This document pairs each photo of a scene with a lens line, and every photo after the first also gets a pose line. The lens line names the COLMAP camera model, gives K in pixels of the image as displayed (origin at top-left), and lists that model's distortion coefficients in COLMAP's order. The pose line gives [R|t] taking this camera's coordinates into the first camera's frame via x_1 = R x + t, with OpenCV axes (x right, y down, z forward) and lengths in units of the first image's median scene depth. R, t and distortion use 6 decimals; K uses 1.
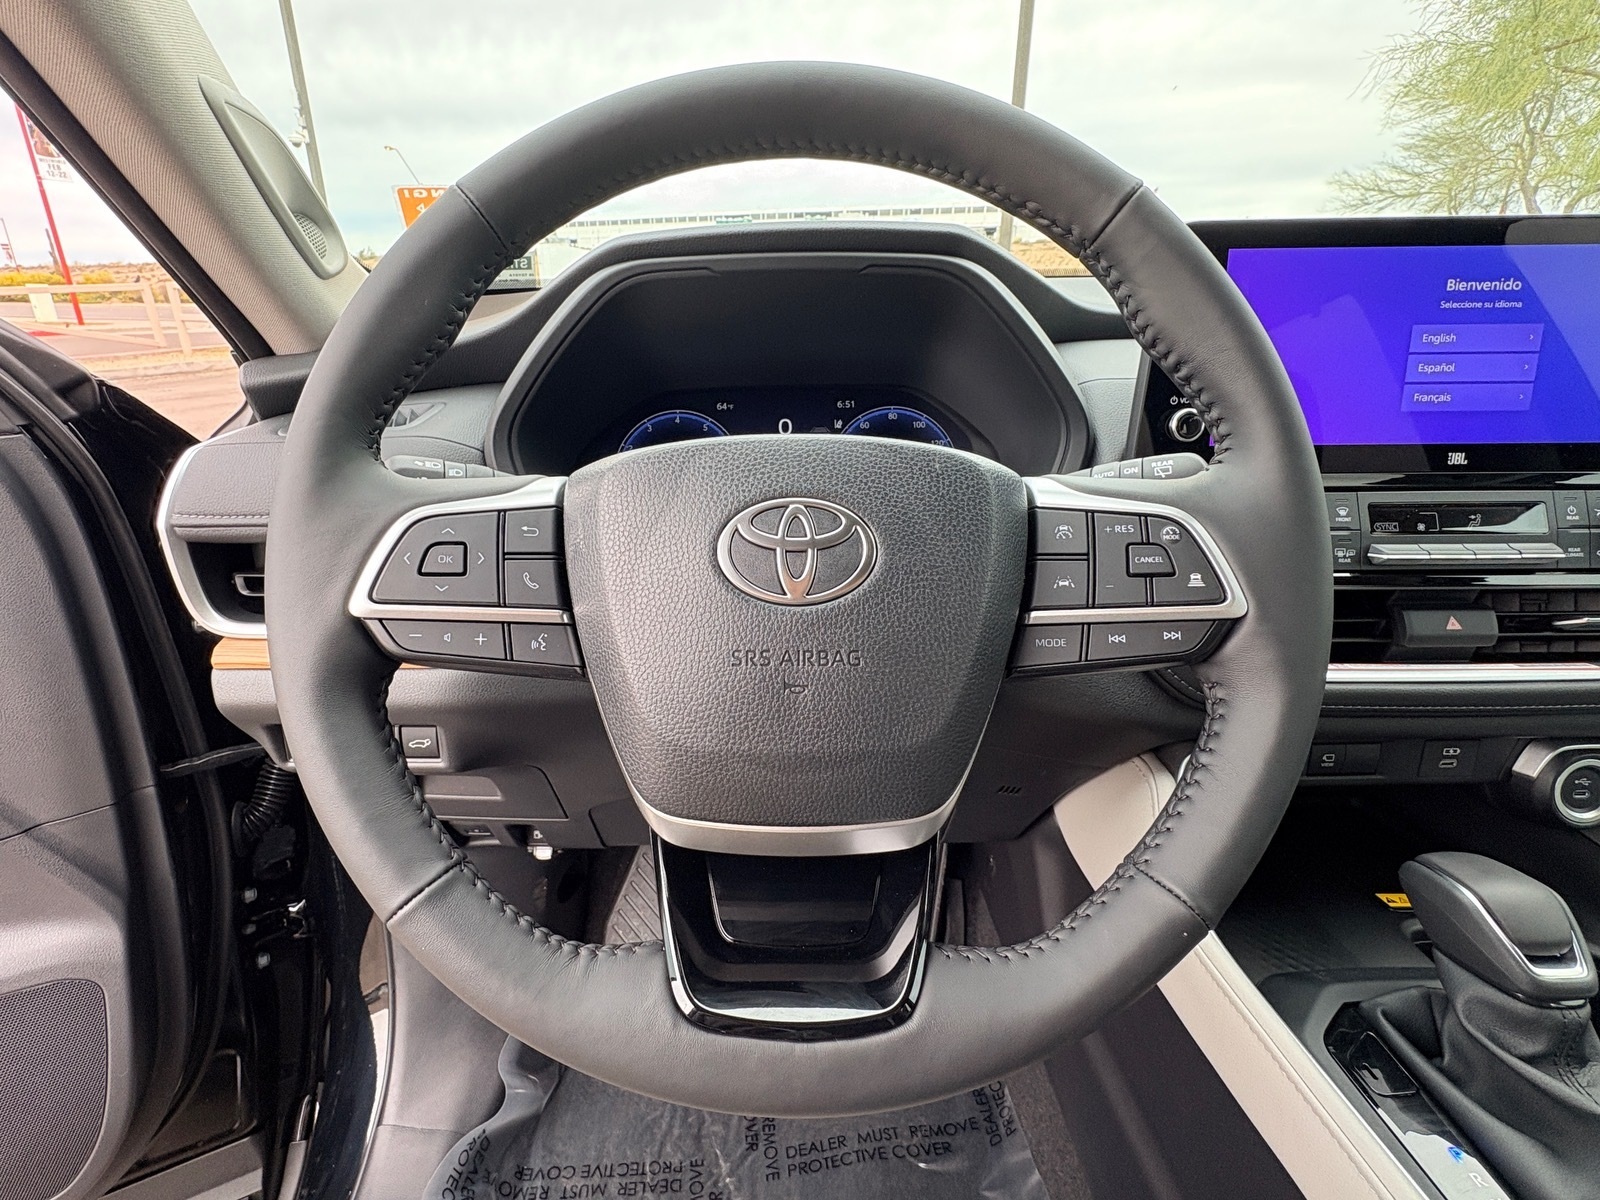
lens RADIAL K [[777.5, 0, 776.1], [0, 777.5, 600.8], [0, 0, 1]] dist [0.000367, -0.001842]
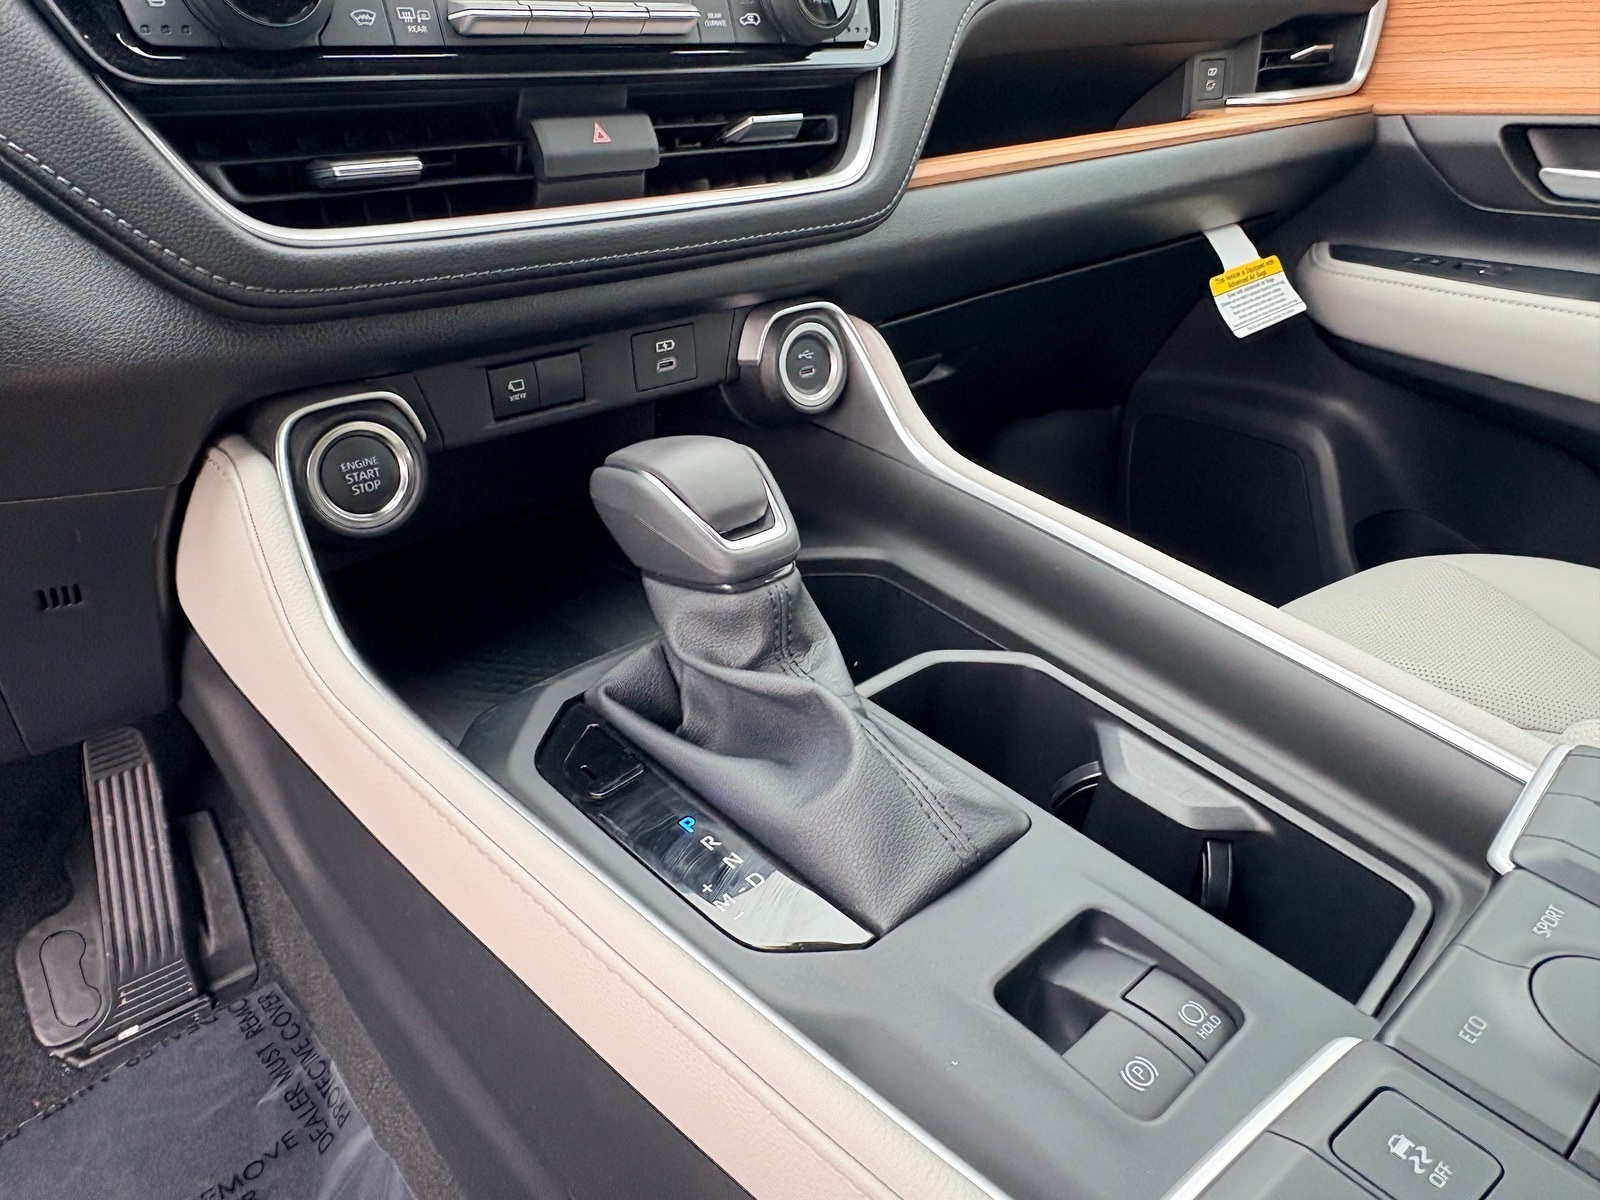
lens RADIAL K [[1038.5, 0, 781.1], [0, 1038.5, 601.8], [0, 0, 1]] dist [-0.004440, 0.001431]
pose [[0.760946, -0.296008, 0.577357, 0.349773], [0.206182, 0.954058, 0.217397, 0.255083], [-0.615183, -0.046386, 0.787018, 0.172183]]
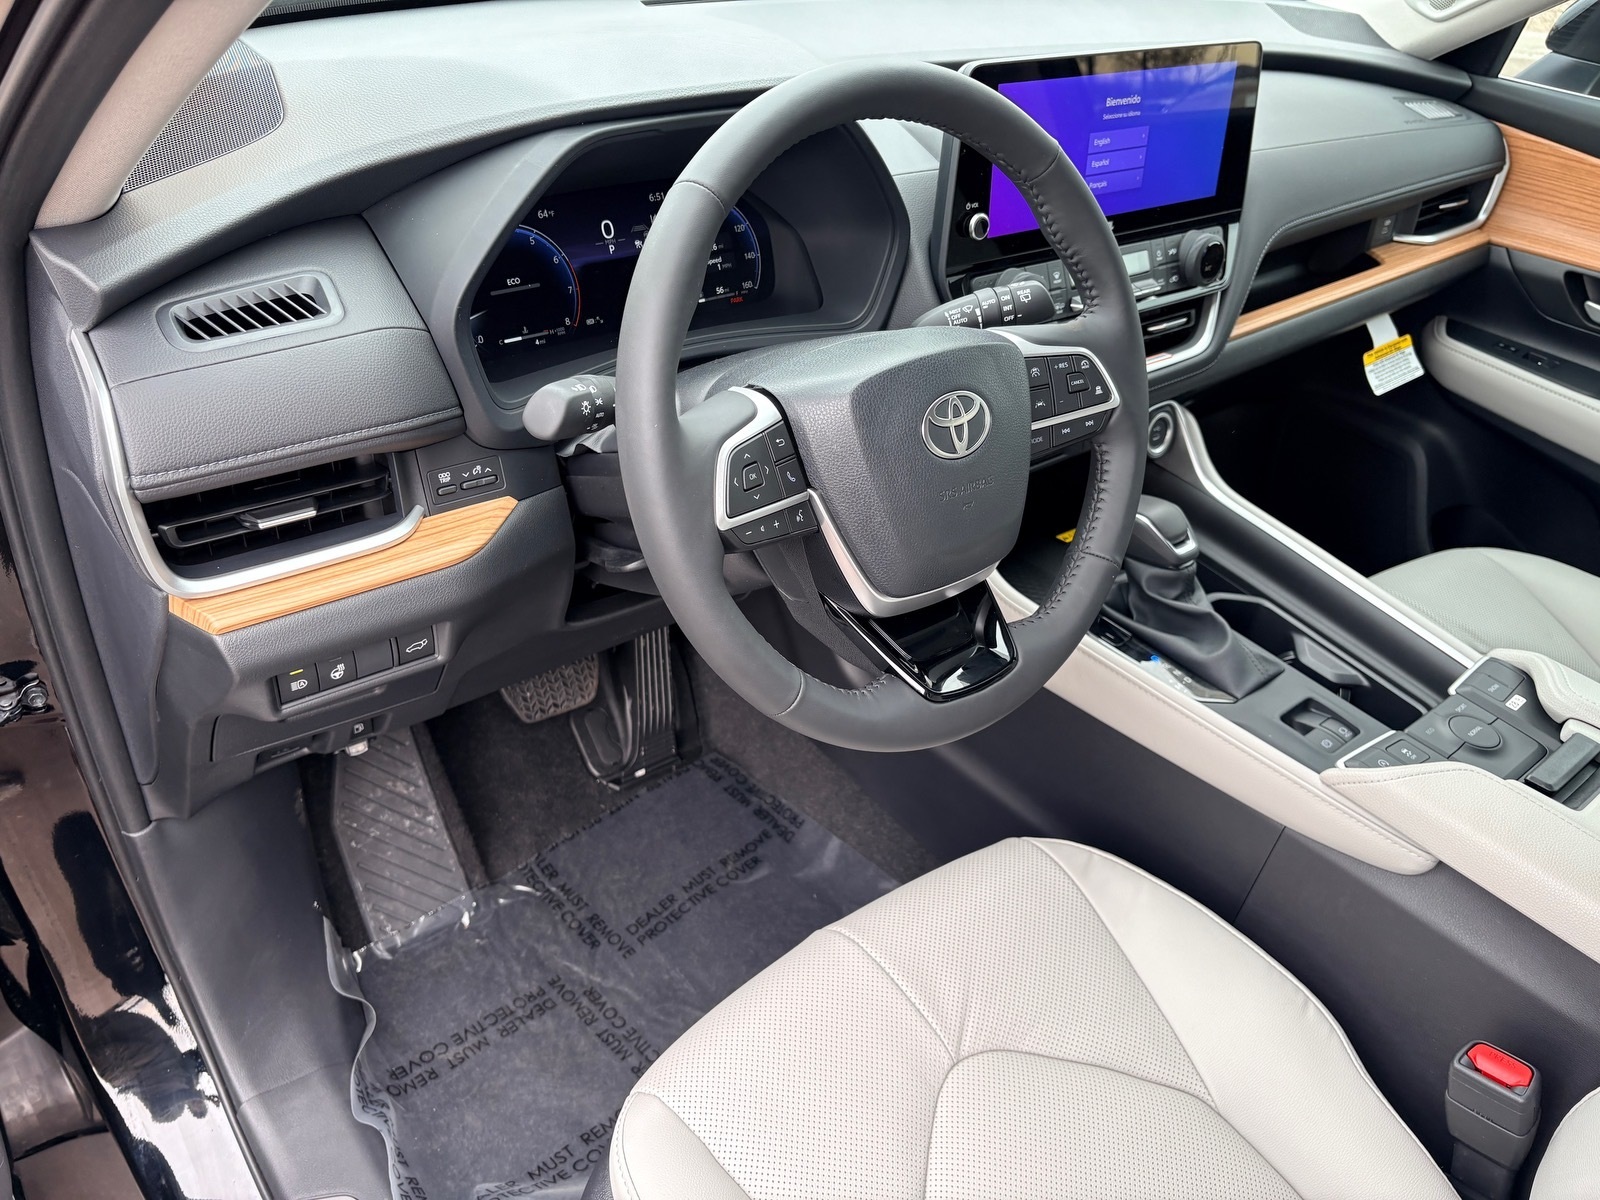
lens RADIAL K [[1212.7, 0, 797.0], [0, 1212.7, 623.6], [0, 0, 1]] dist [-0.002230, -0.005385]
pose [[0.773481, -0.303847, 0.556240, -1.000837], [0.117715, 0.931199, 0.344980, -0.333746], [-0.622792, -0.201357, 0.756033, -0.457614]]
